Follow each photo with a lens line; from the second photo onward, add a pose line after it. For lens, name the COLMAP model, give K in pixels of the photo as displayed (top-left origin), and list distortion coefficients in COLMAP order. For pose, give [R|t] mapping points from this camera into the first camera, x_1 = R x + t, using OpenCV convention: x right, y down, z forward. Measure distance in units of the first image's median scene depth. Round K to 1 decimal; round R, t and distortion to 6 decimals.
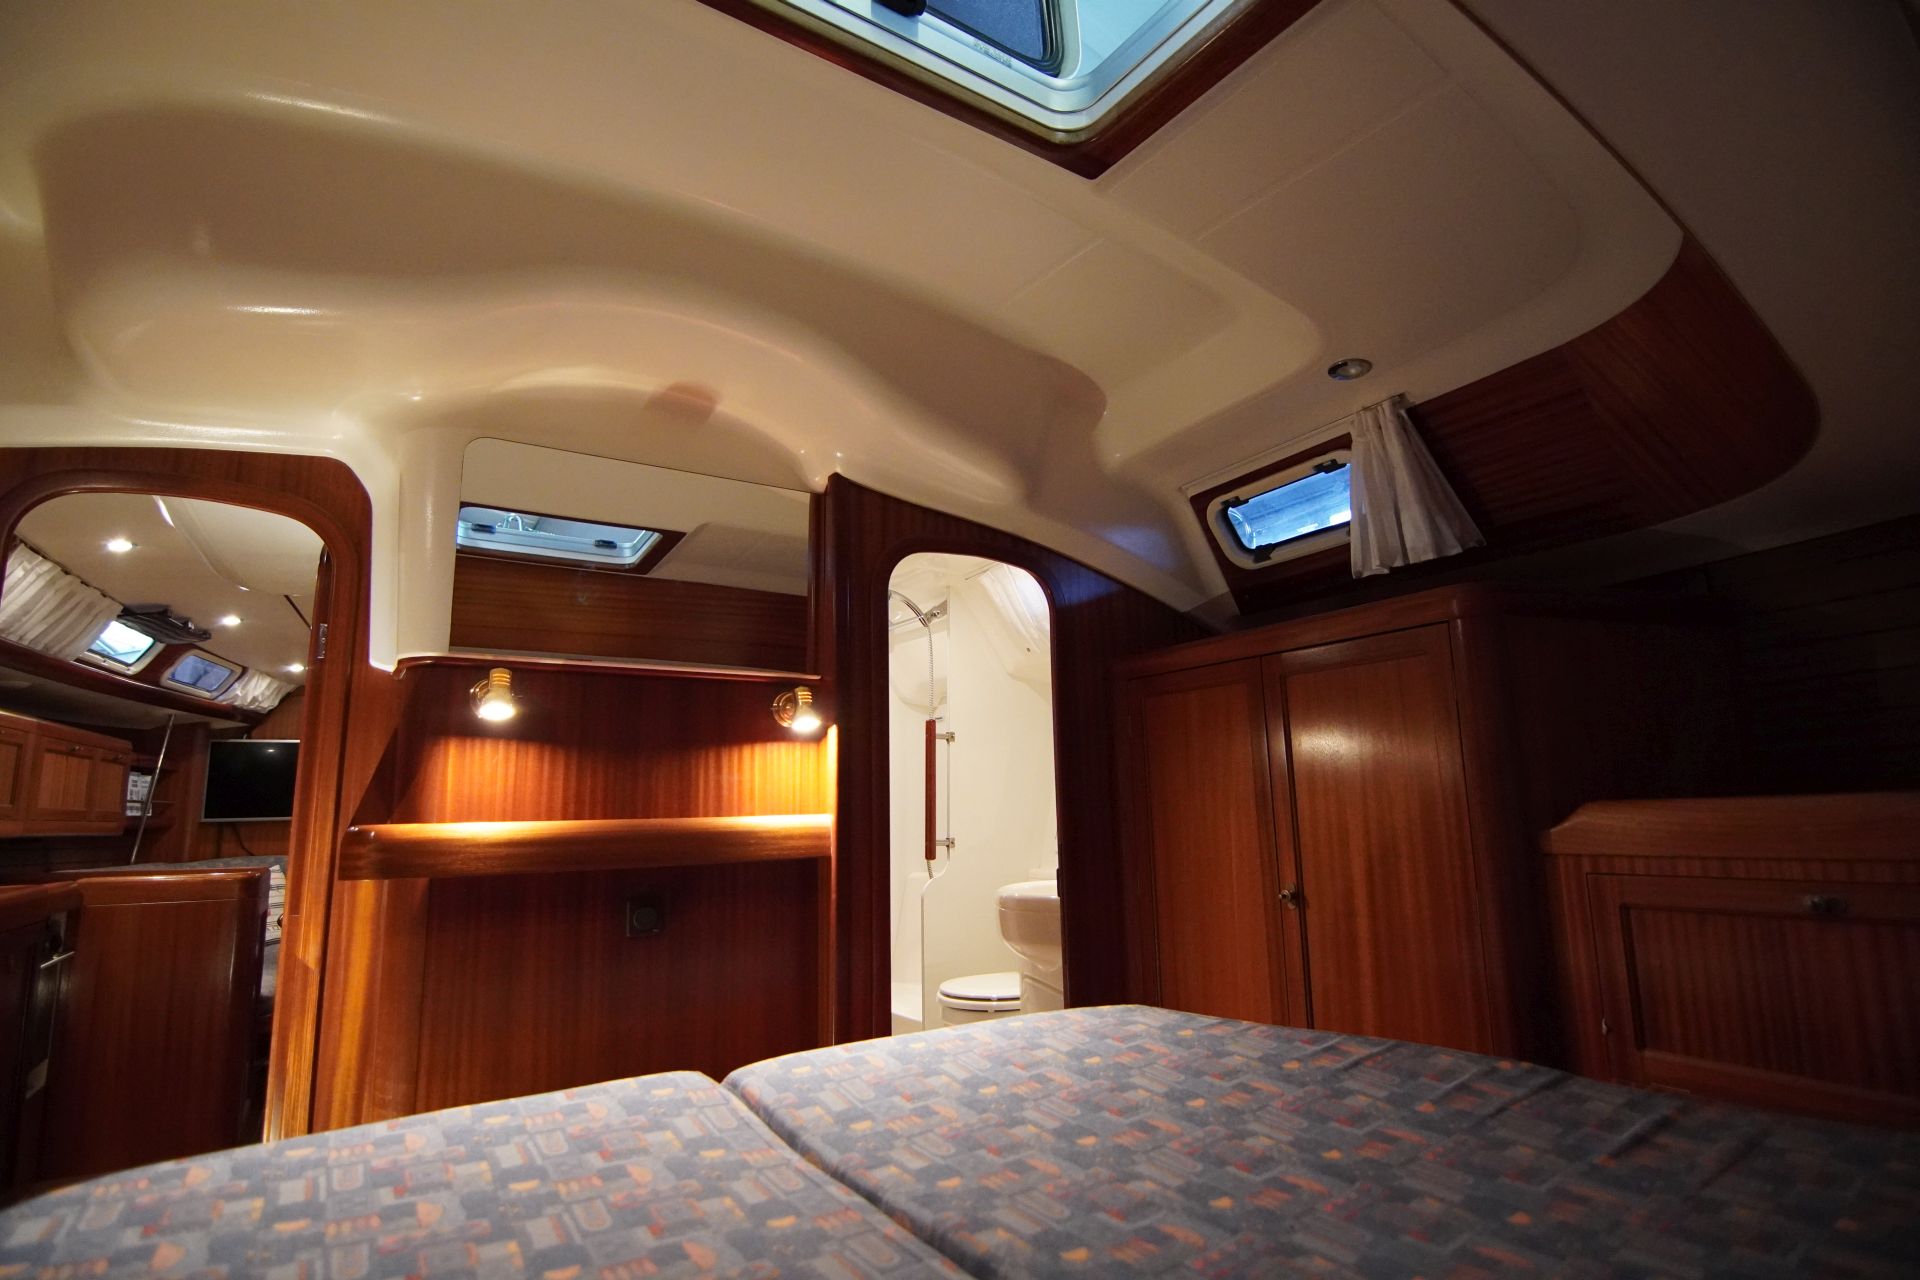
lens RADIAL K [[922.3, 0, 946.1], [0, 922.3, 642.6], [0, 0, 1]] dist [-0.014764, -0.005813]
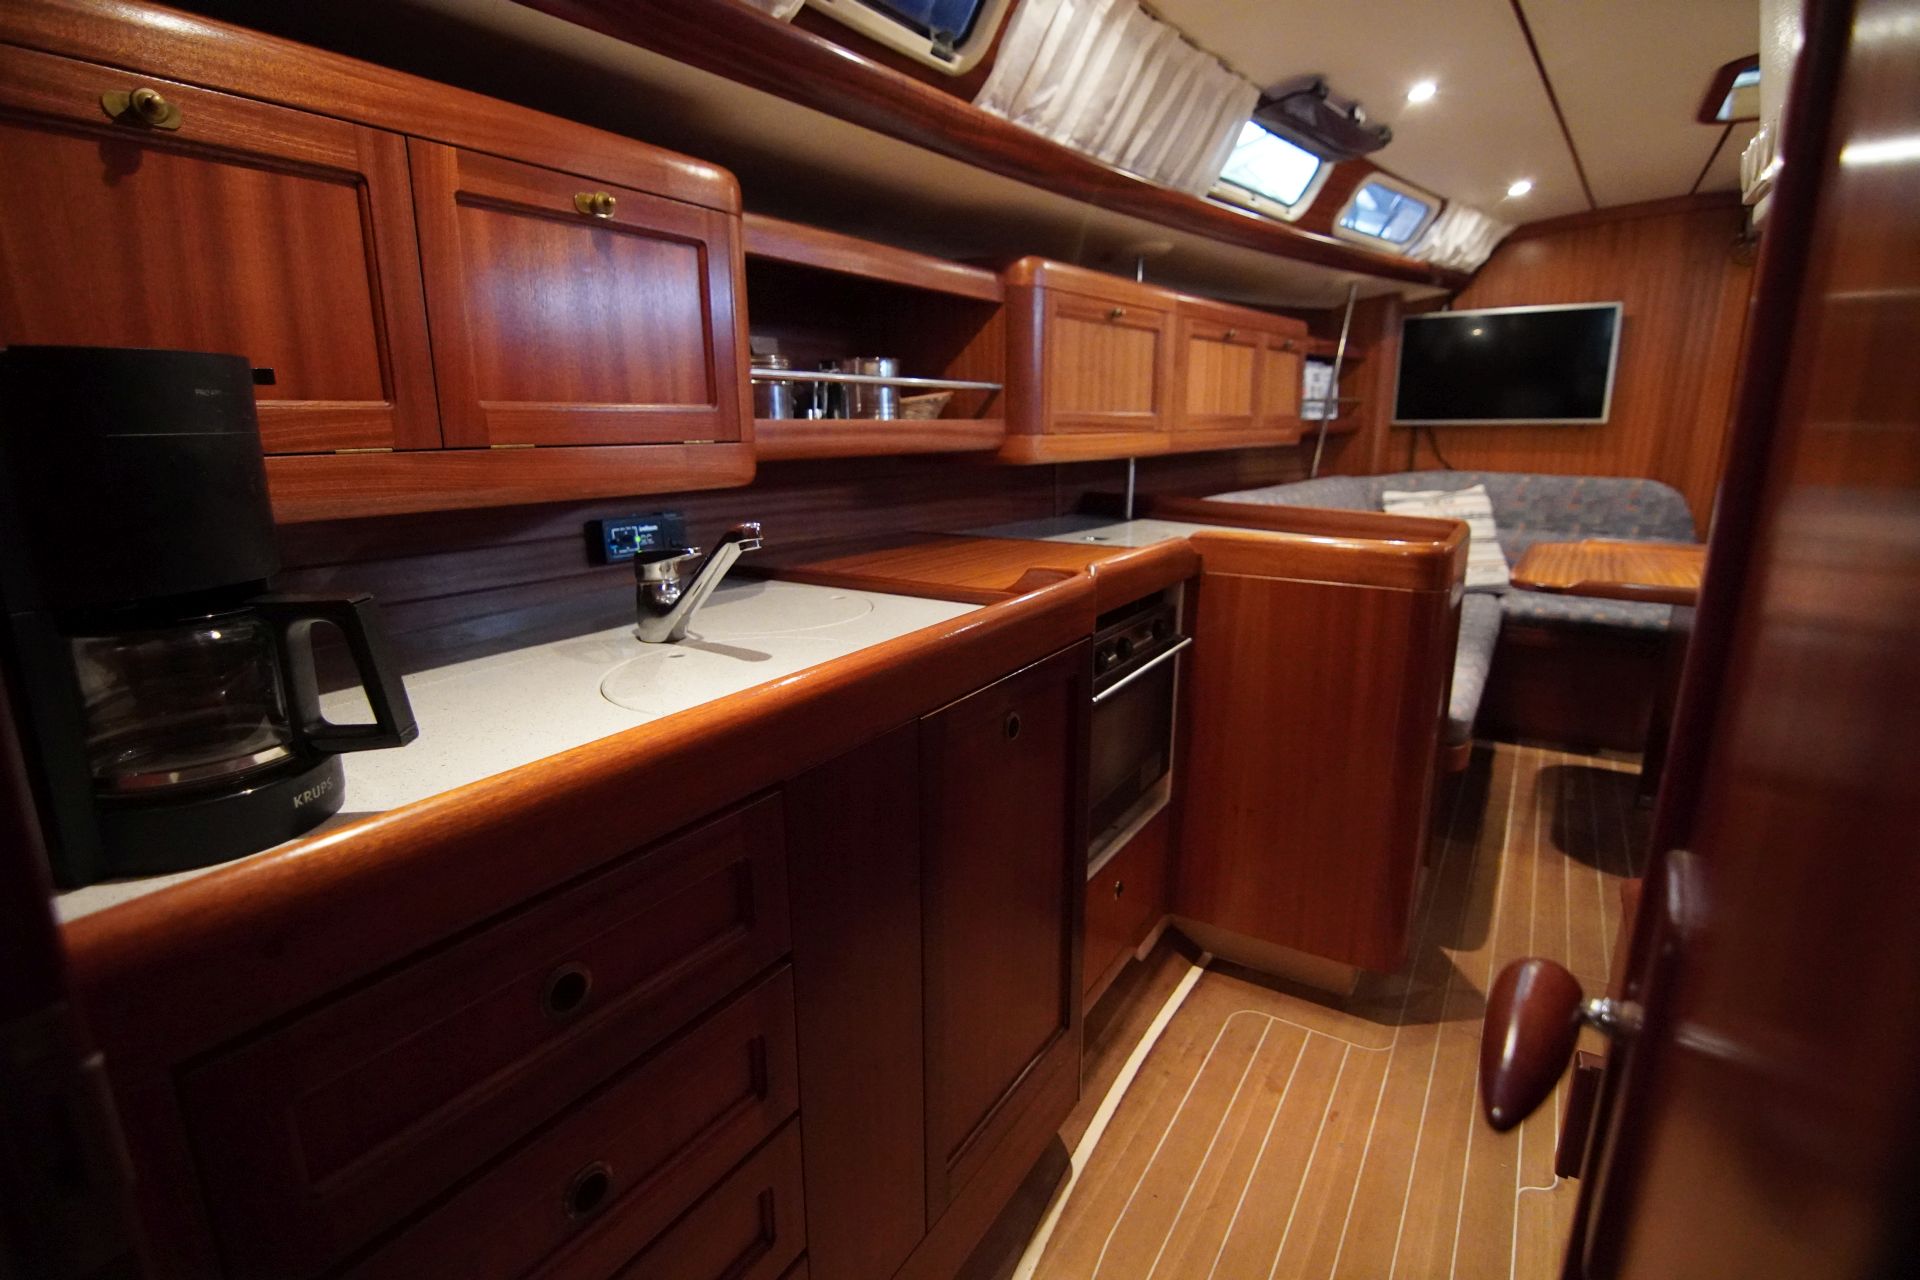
lens RADIAL K [[922.3, 0, 949.3], [0, 922.3, 644.6], [0, 0, 1]] dist [-0.014764, -0.005813]
pose [[0.421762, 0.242663, -0.873631, -0.268561], [0.158748, 0.928876, 0.334646, 0.052430], [0.892702, -0.279828, 0.353242, 0.363783]]
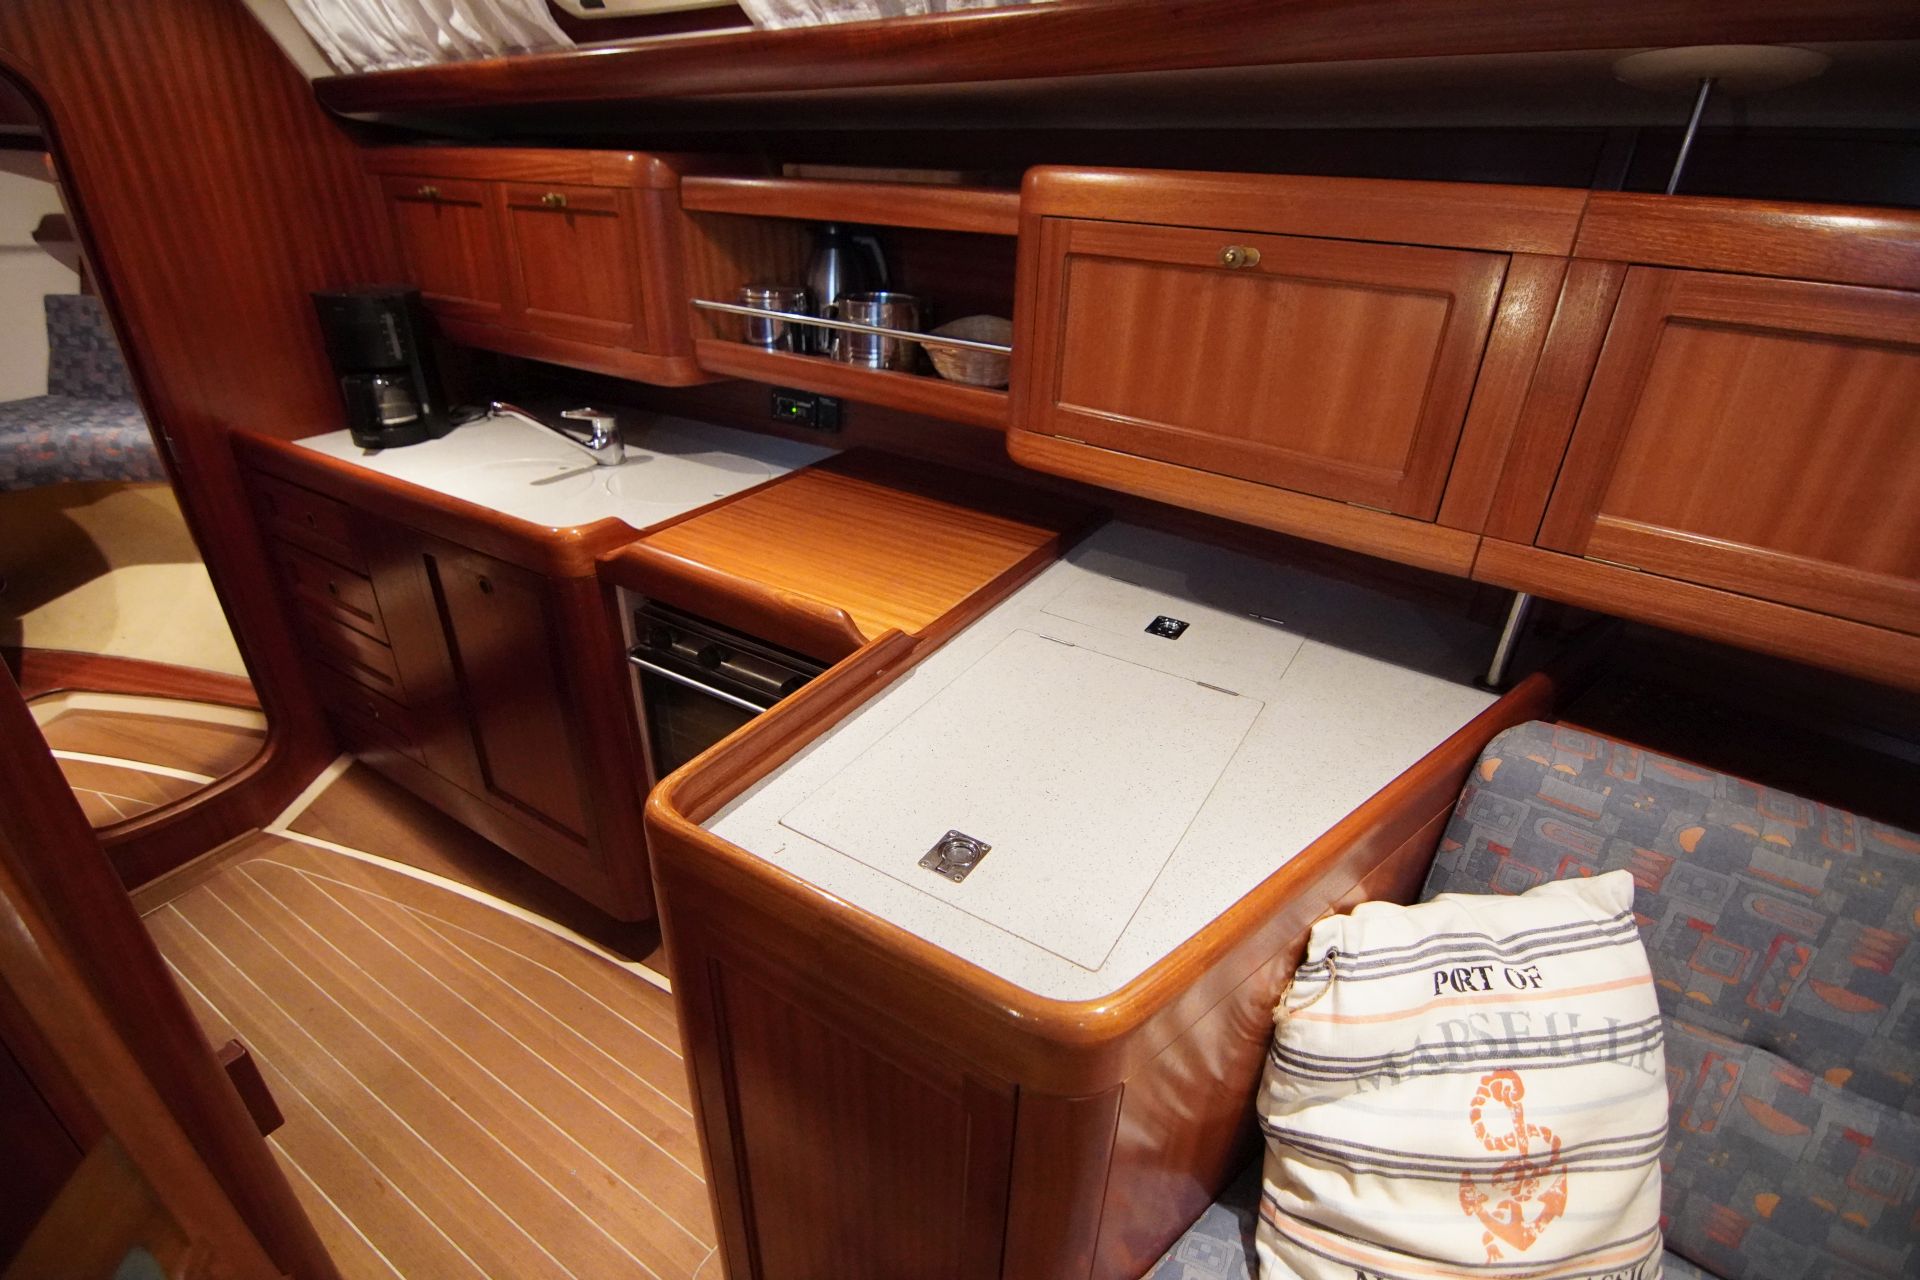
lens RADIAL K [[922.3, 0, 957.7], [0, 922.3, 645.1], [0, 0, 1]] dist [-0.014764, -0.005813]
pose [[-0.905816, 0.205577, -0.370454, -0.514525], [0.077714, 0.940175, 0.331711, 0.077165], [0.416484, 0.271679, -0.867601, 0.888961]]
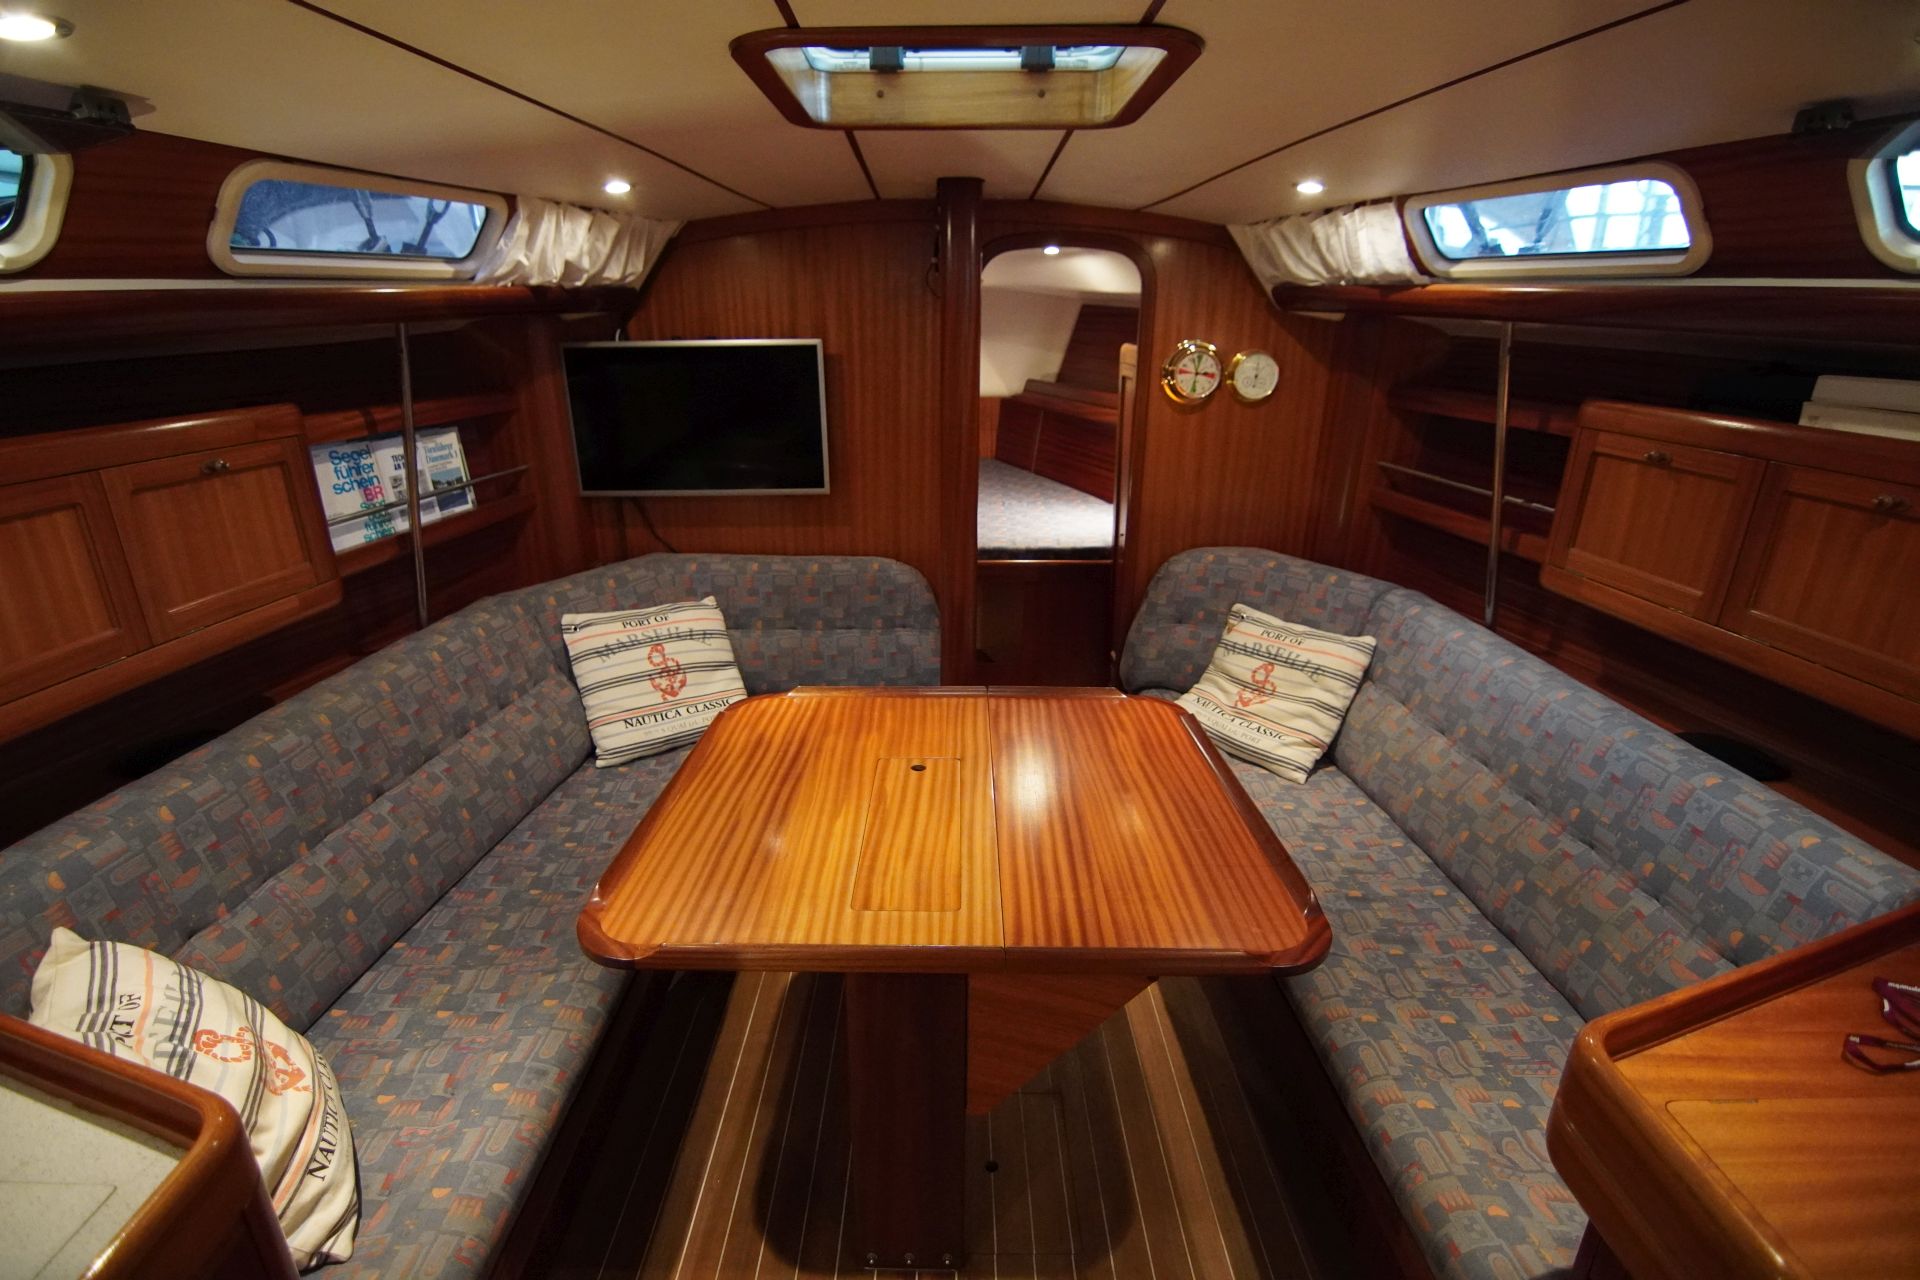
lens RADIAL K [[922.3, 0, 945.9], [0, 922.3, 649.8], [0, 0, 1]] dist [-0.014764, -0.005813]
pose [[0.840901, 0.209046, -0.499185, -0.368054], [0.076568, 0.867151, 0.492124, 0.017690], [0.535745, -0.452050, 0.713182, 0.766806]]
